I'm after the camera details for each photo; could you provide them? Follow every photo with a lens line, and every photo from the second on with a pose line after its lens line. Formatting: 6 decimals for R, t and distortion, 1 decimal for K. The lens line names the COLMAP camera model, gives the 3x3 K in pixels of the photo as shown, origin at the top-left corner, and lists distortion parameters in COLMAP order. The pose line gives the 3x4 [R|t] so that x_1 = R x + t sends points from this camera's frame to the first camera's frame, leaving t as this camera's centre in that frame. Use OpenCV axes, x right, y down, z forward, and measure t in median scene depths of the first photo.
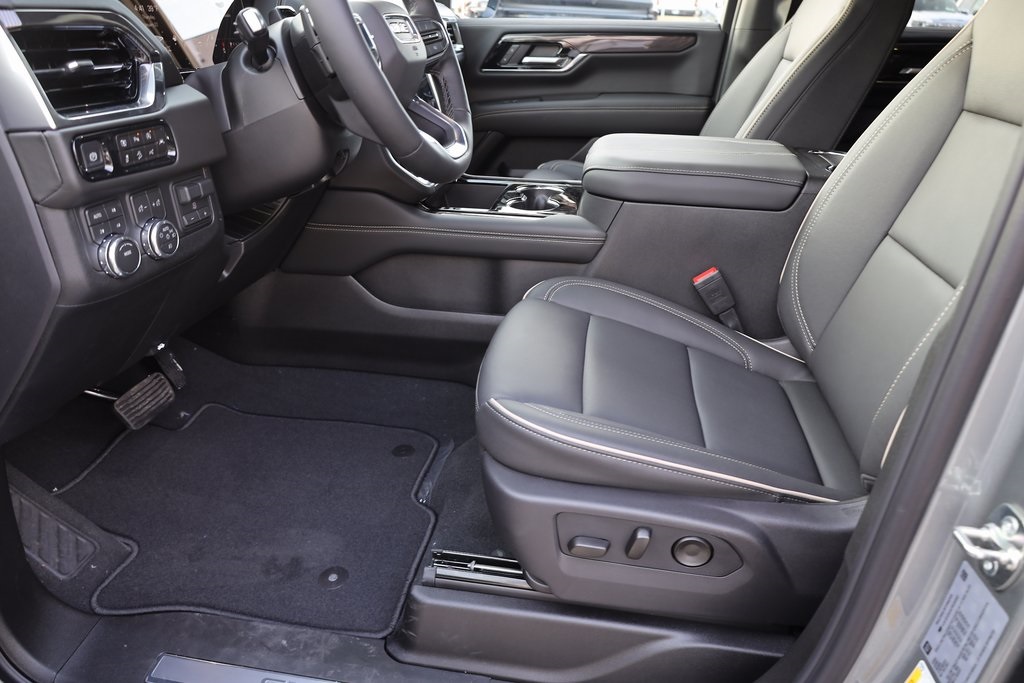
lens RADIAL K [[694.1, 0, 512.0], [0, 694.1, 341.5], [0, 0, 1]] dist [-0.017791, -0.000529]
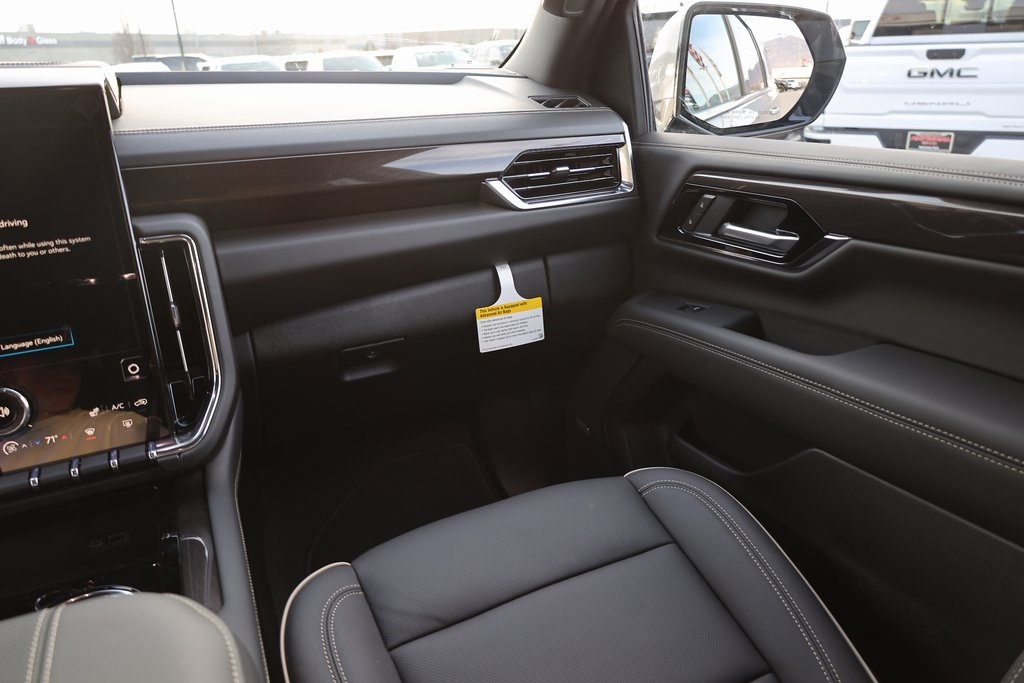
lens RADIAL K [[694.1, 0, 512.0], [0, 694.1, 341.5], [0, 0, 1]] dist [-0.017791, -0.000529]
pose [[0.581236, 0.258202, -0.771684, 0.635233], [-0.312951, 0.946316, 0.080917, -0.698860], [0.751150, 0.194467, 0.630838, 1.330586]]
